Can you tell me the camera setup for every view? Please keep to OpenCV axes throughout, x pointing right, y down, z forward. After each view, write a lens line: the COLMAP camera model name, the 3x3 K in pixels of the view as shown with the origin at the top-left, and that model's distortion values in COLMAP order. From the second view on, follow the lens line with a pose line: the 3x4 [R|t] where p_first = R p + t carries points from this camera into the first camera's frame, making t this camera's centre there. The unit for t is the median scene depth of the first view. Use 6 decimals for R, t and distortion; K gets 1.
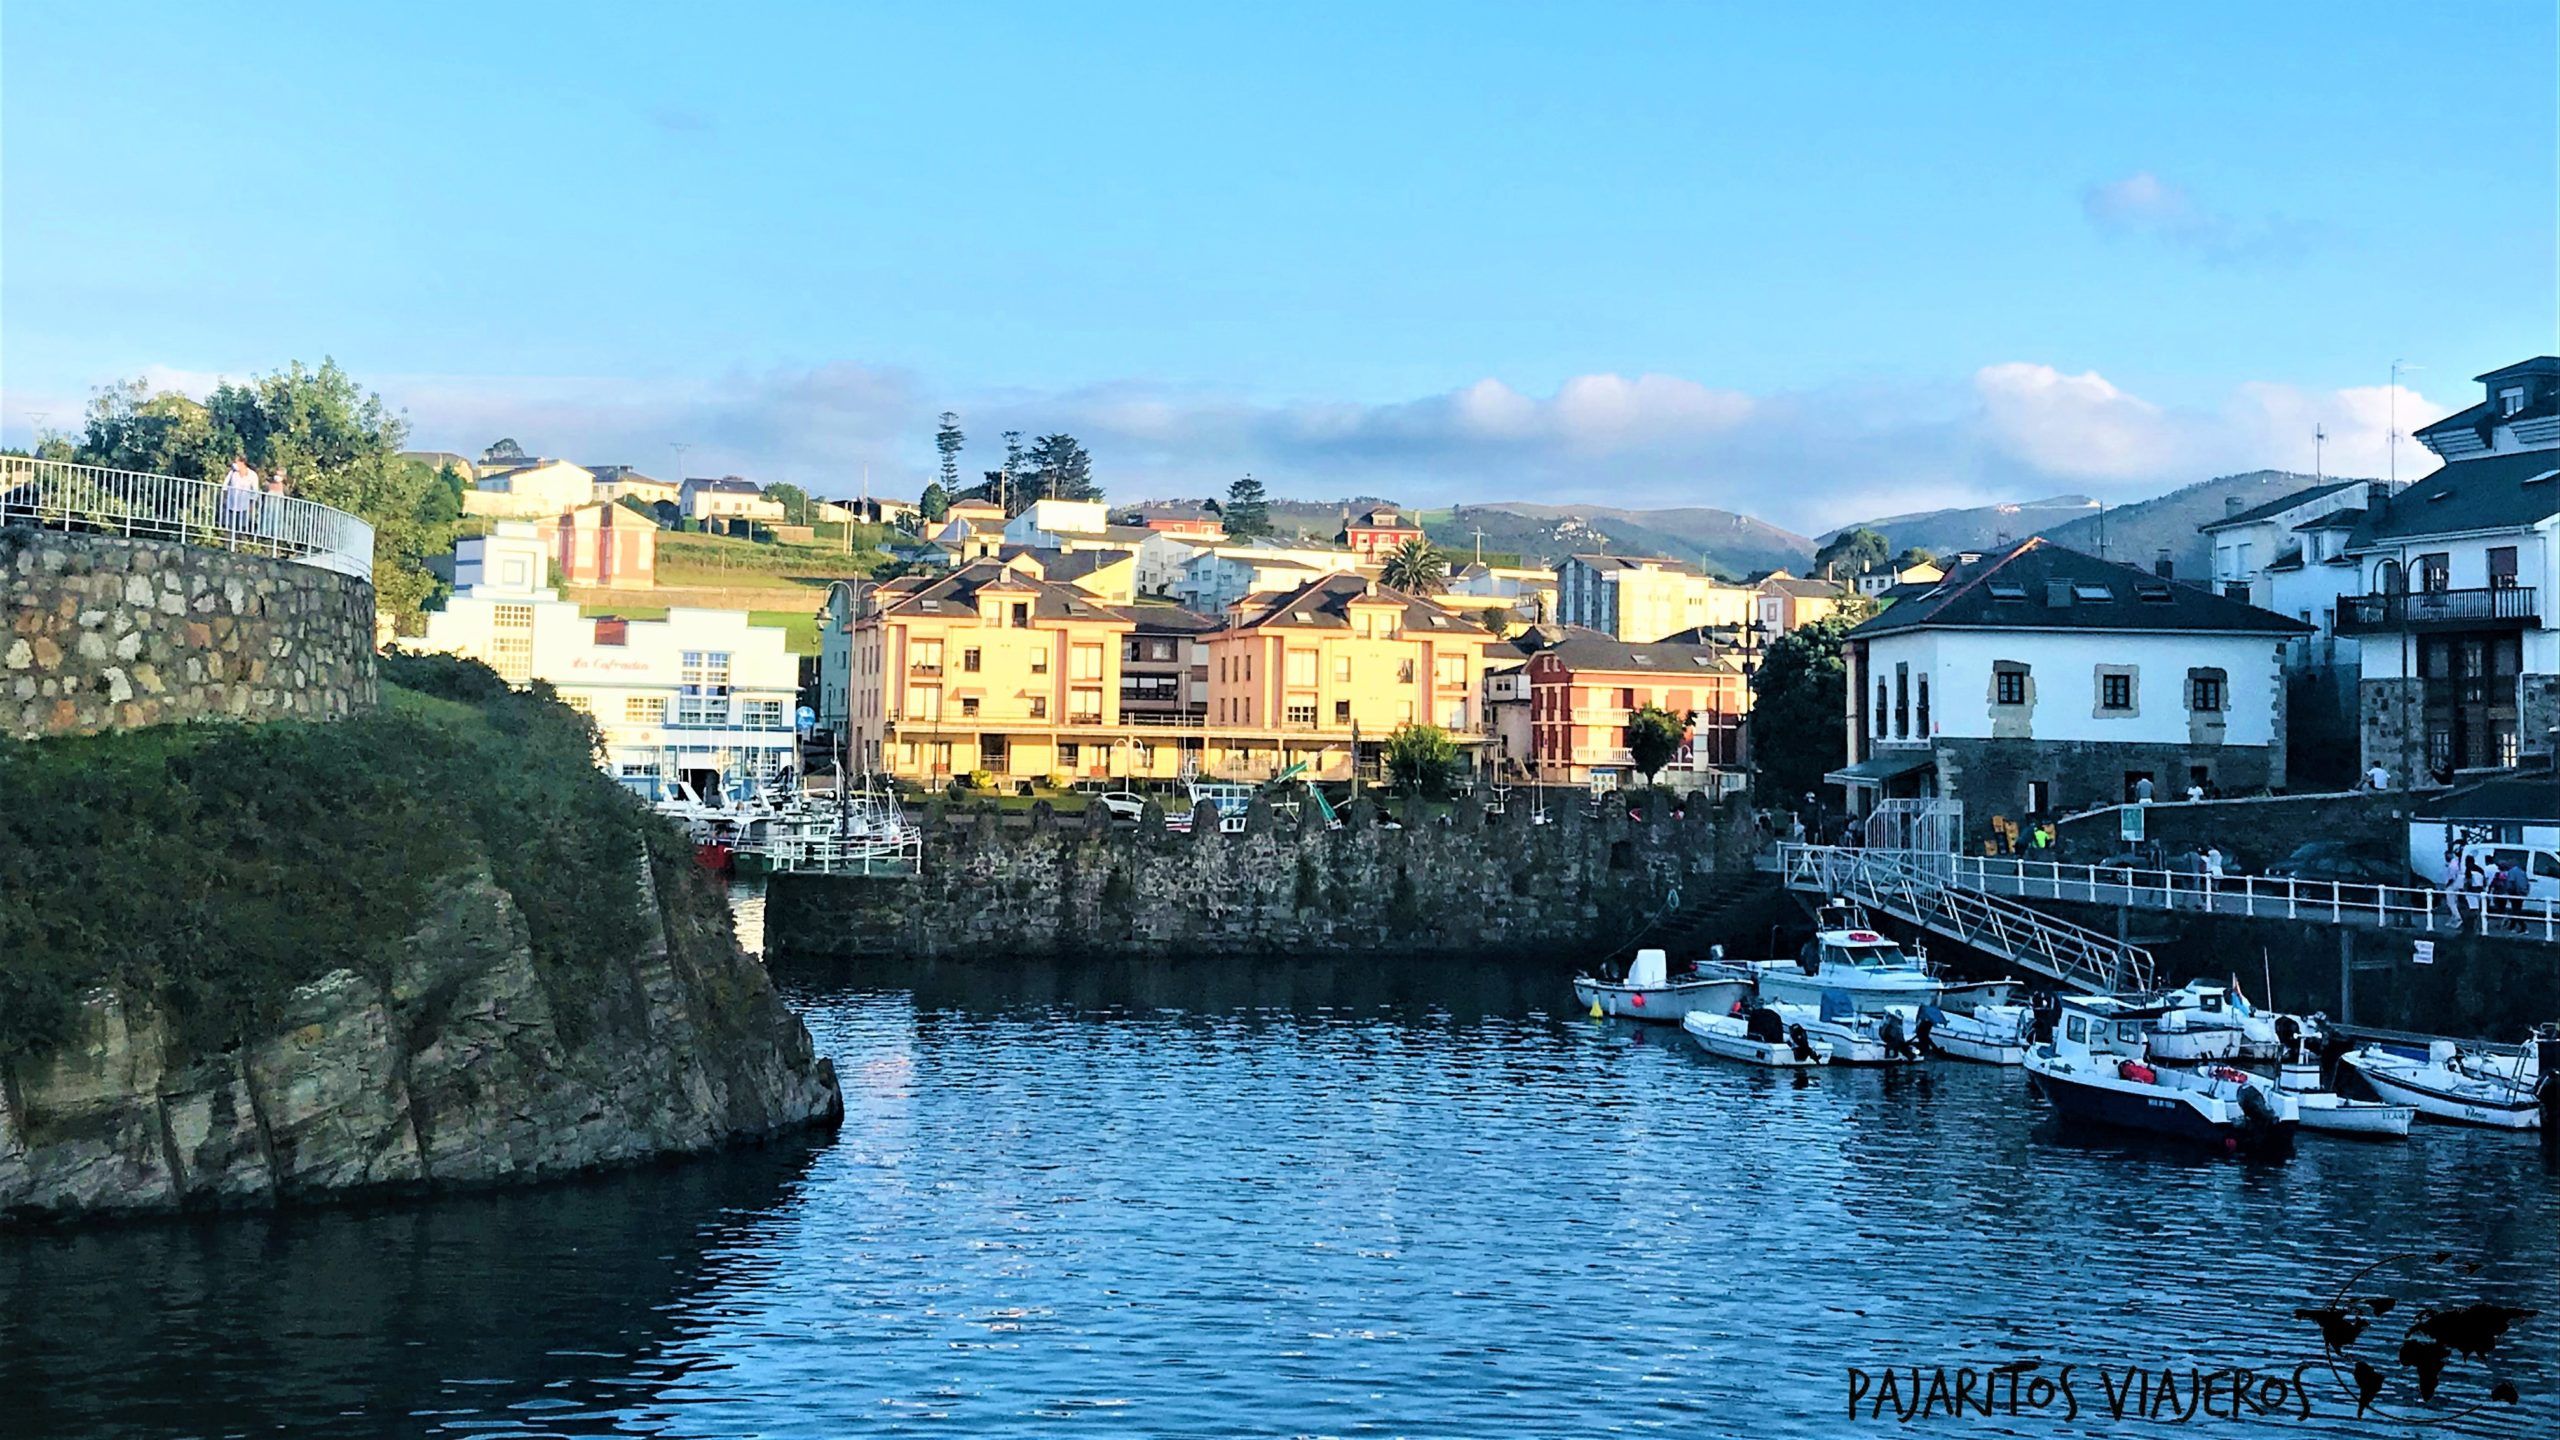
lens RADIAL K [[3250.5, 0, 1301.7], [0, 3250.5, 710.1], [0, 0, 1]] dist [-0.014016, 0.000000]
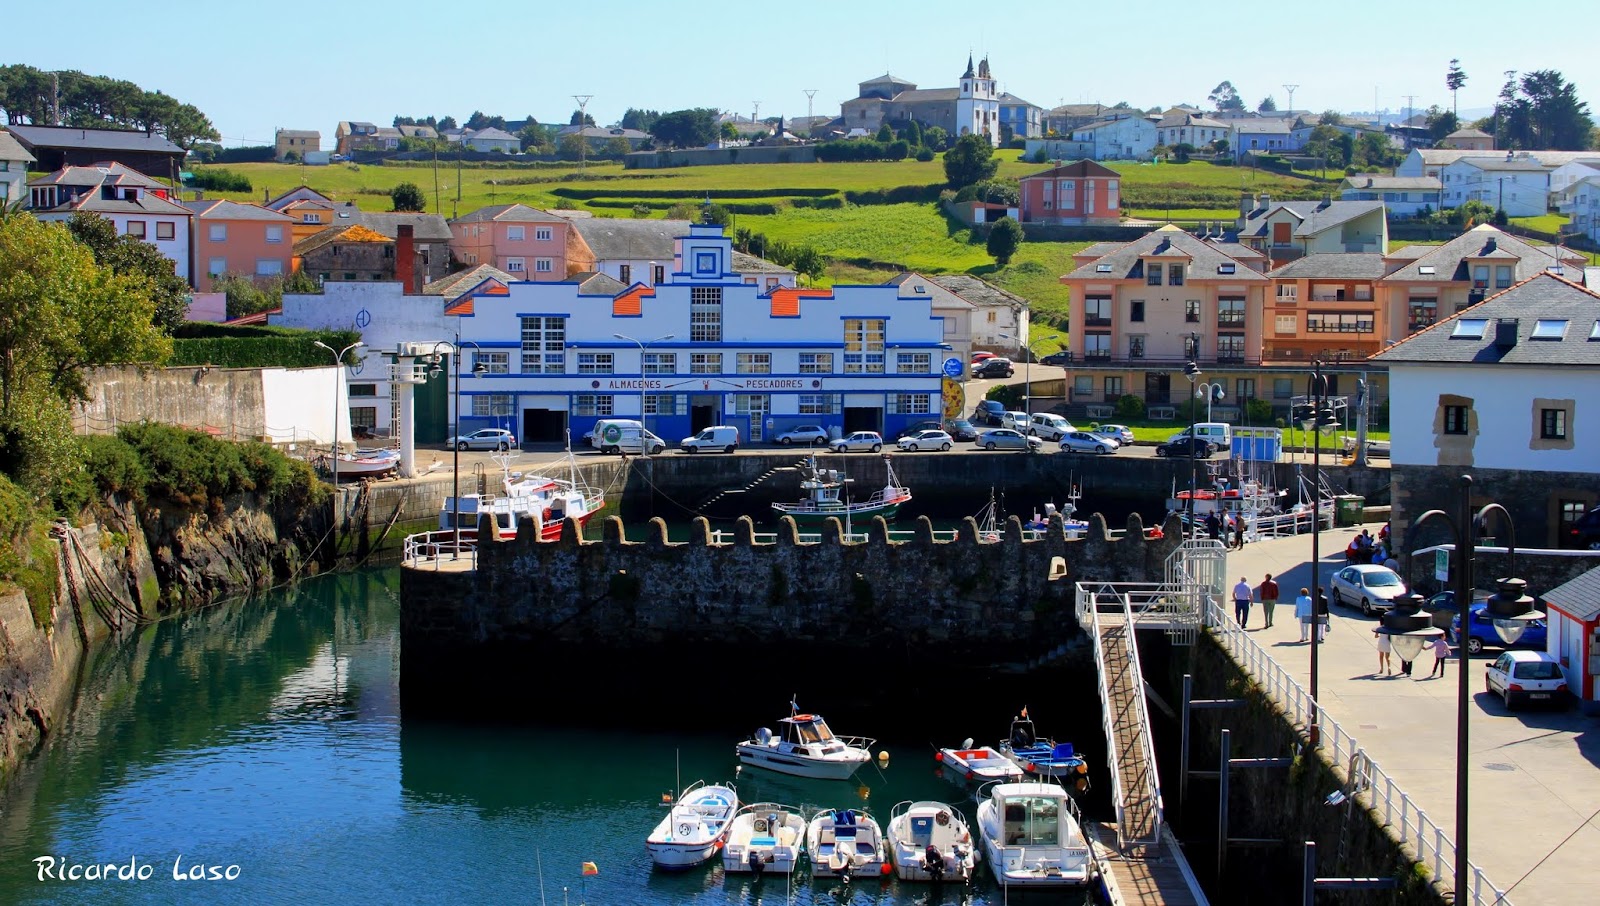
lens RADIAL K [[2593.3, 0, 793.3], [0, 2593.3, 443.6], [0, 0, 1]] dist [-0.122903, 0.000000]
pose [[0.886633, 0.016940, -0.462164, 0.456814], [0.016525, 0.997530, 0.068265, -0.066814], [0.462179, -0.068163, 0.884163, 0.145615]]
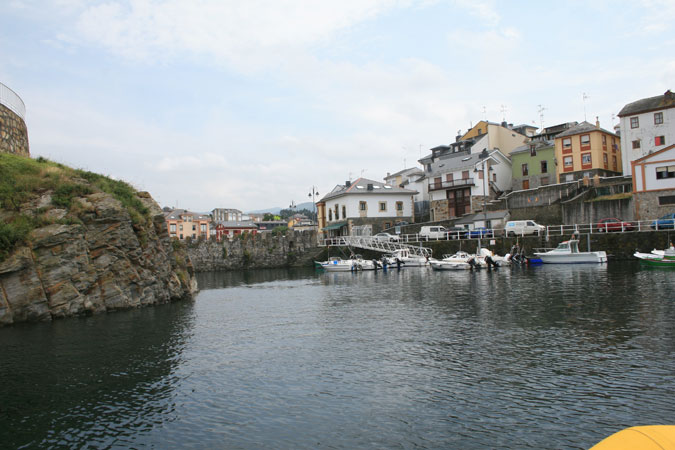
lens RADIAL K [[574.7, 0, 336.4], [0, 574.7, 227.3], [0, 0, 1]] dist [-0.066525, 0.023842]
pose [[0.940365, -0.045490, 0.337112, -0.113273], [0.058372, 0.997897, -0.028169, 0.048787], [-0.335122, 0.046167, 0.941043, 0.237859]]
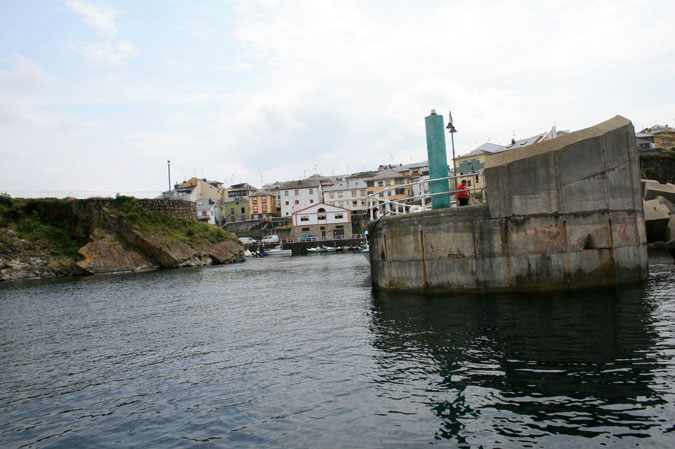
lens RADIAL K [[574.7, 0, 337.6], [0, 574.7, 223.7], [0, 0, 1]] dist [-0.066525, 0.023842]
pose [[0.498624, -0.023696, 0.866495, -0.828856], [0.068280, 0.997594, -0.012010, 0.032522], [-0.864125, 0.065152, 0.499042, -0.139026]]
